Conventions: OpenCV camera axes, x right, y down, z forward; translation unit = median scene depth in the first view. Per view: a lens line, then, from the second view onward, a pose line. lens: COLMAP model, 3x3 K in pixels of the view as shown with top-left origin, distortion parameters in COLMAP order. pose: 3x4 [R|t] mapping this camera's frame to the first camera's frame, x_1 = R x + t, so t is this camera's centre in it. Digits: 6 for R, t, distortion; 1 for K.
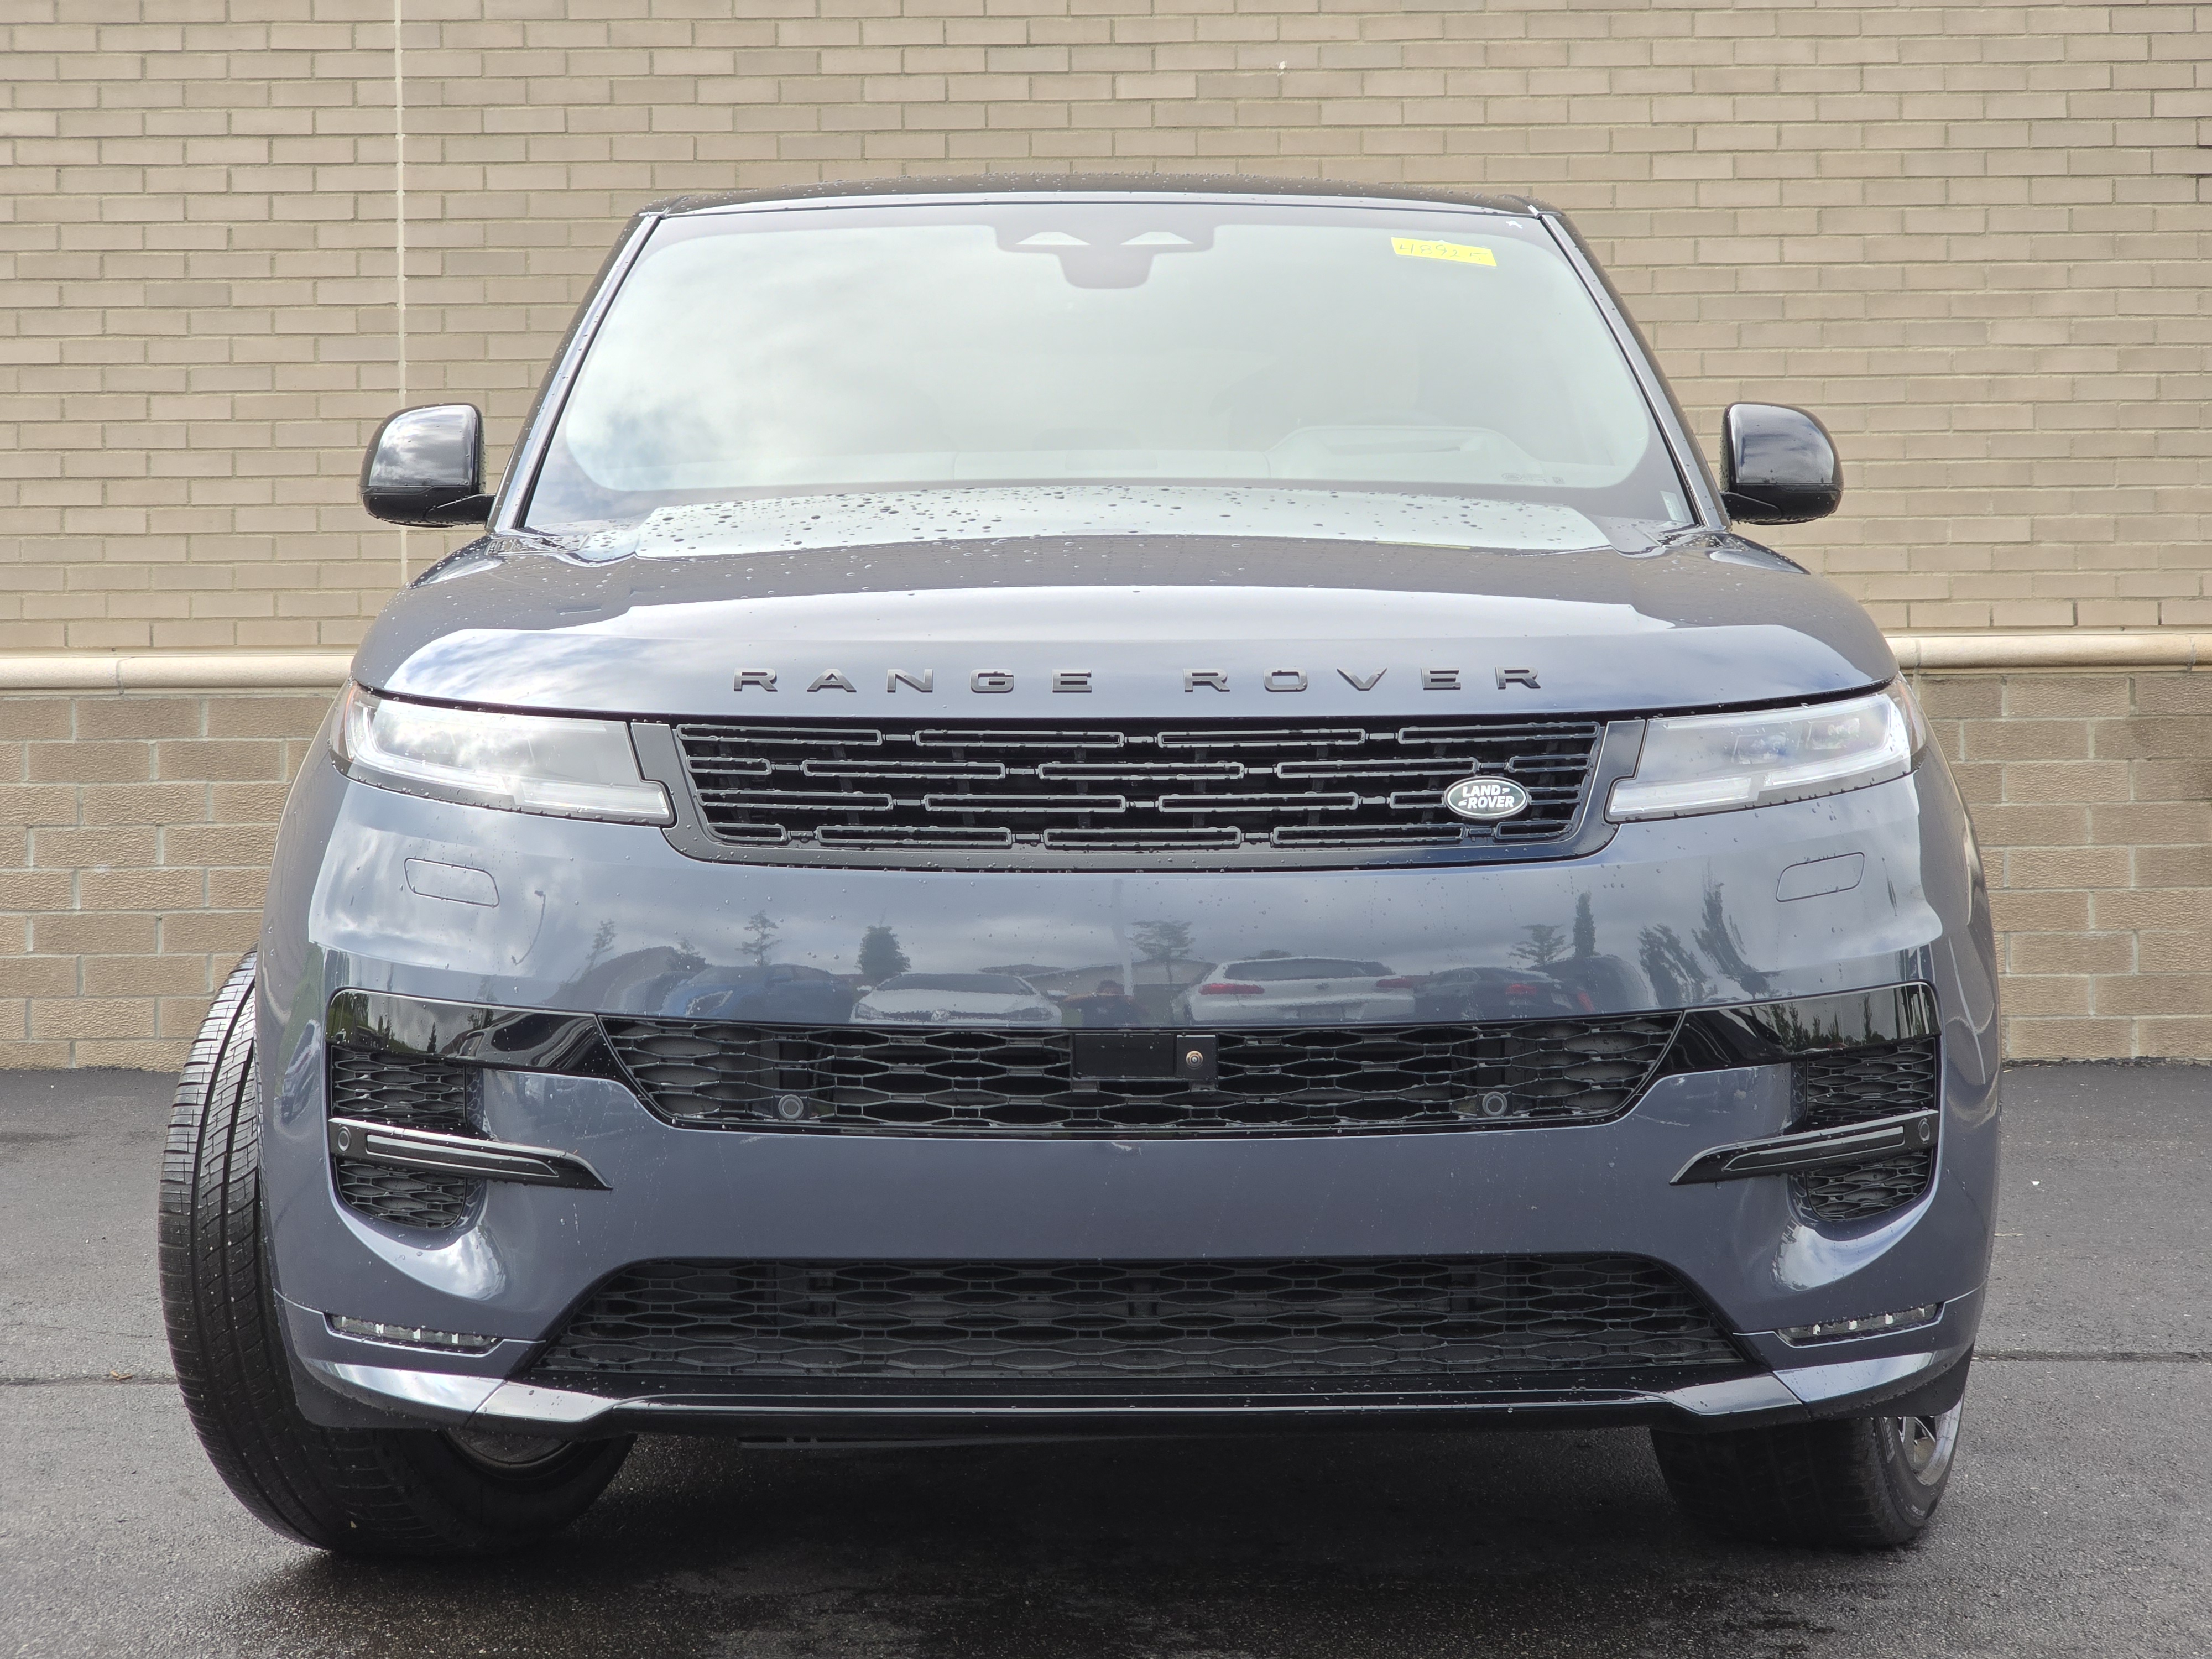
lens RADIAL K [[4266.4, 0, 1153.0], [0, 4266.4, 788.0], [0, 0, 1]] dist [0.025168, 0.000000]
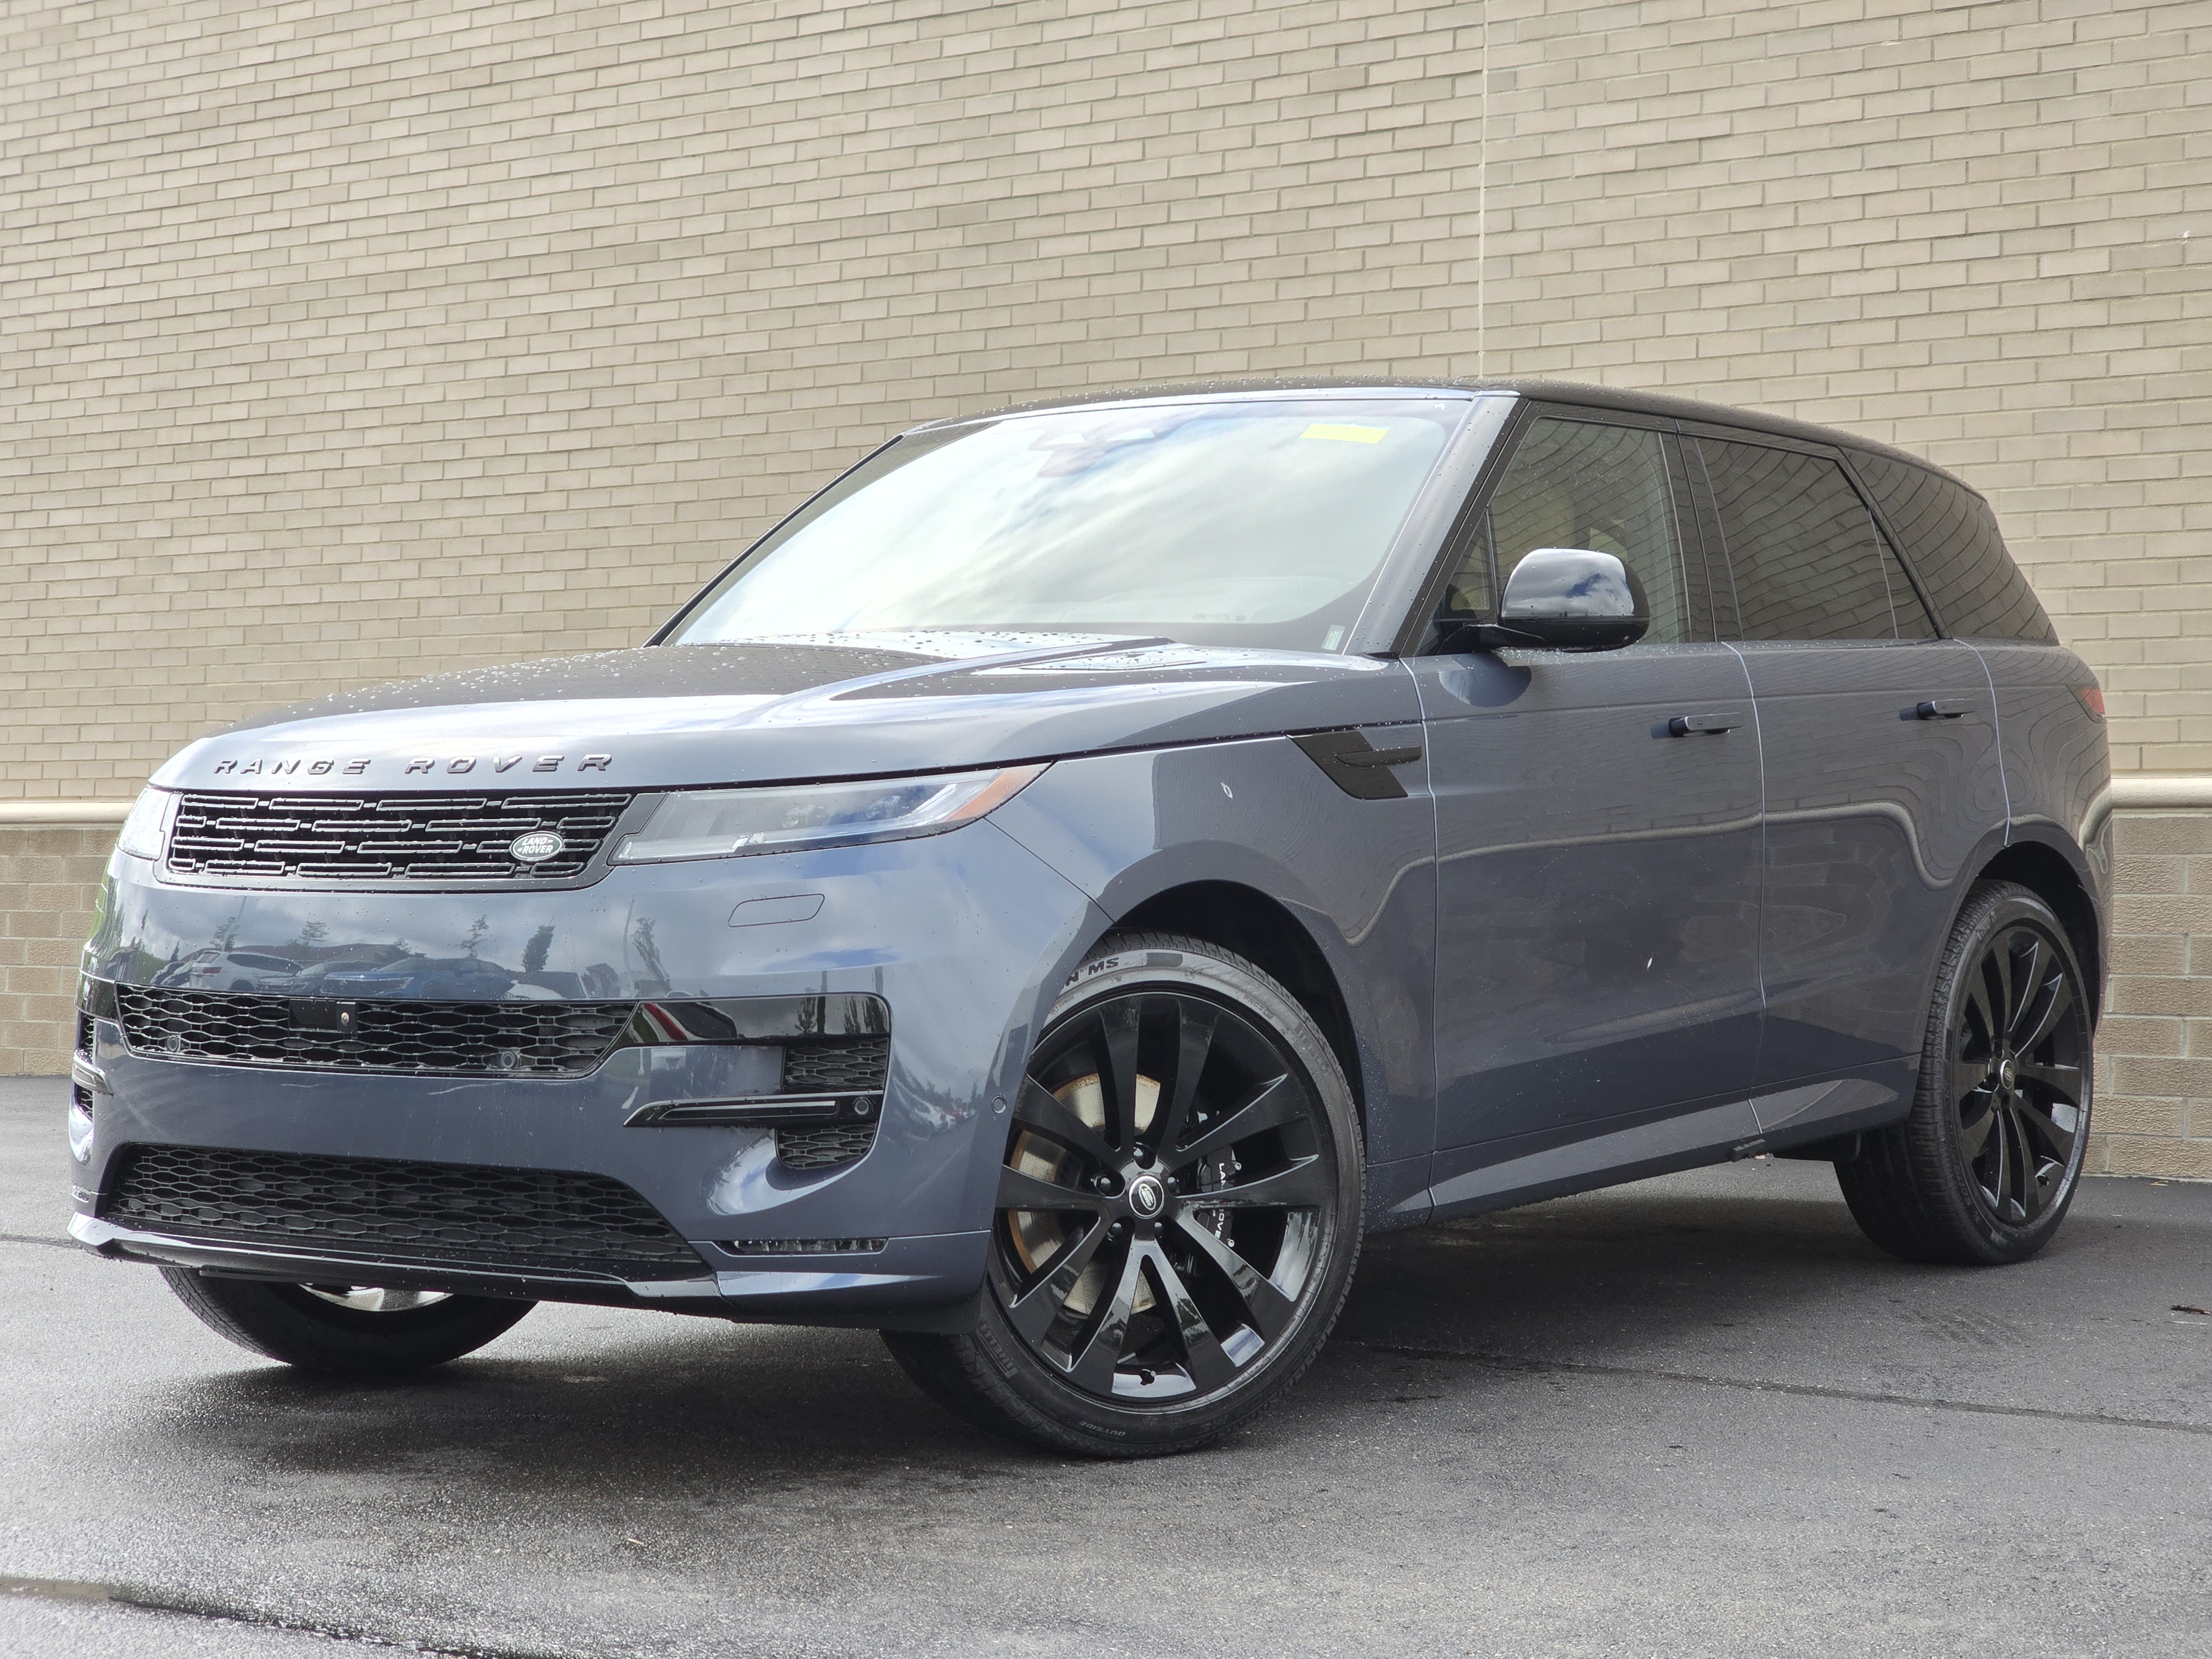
lens RADIAL K [[4266.4, 0, 1079.2], [0, 4266.4, 734.6], [0, 0, 1]] dist [0.025168, 0.000000]
pose [[0.793117, -0.008735, -0.609007, 0.461351], [-0.023329, 0.998728, -0.044705, 0.009937], [0.608623, 0.049664, 0.791904, -0.009260]]
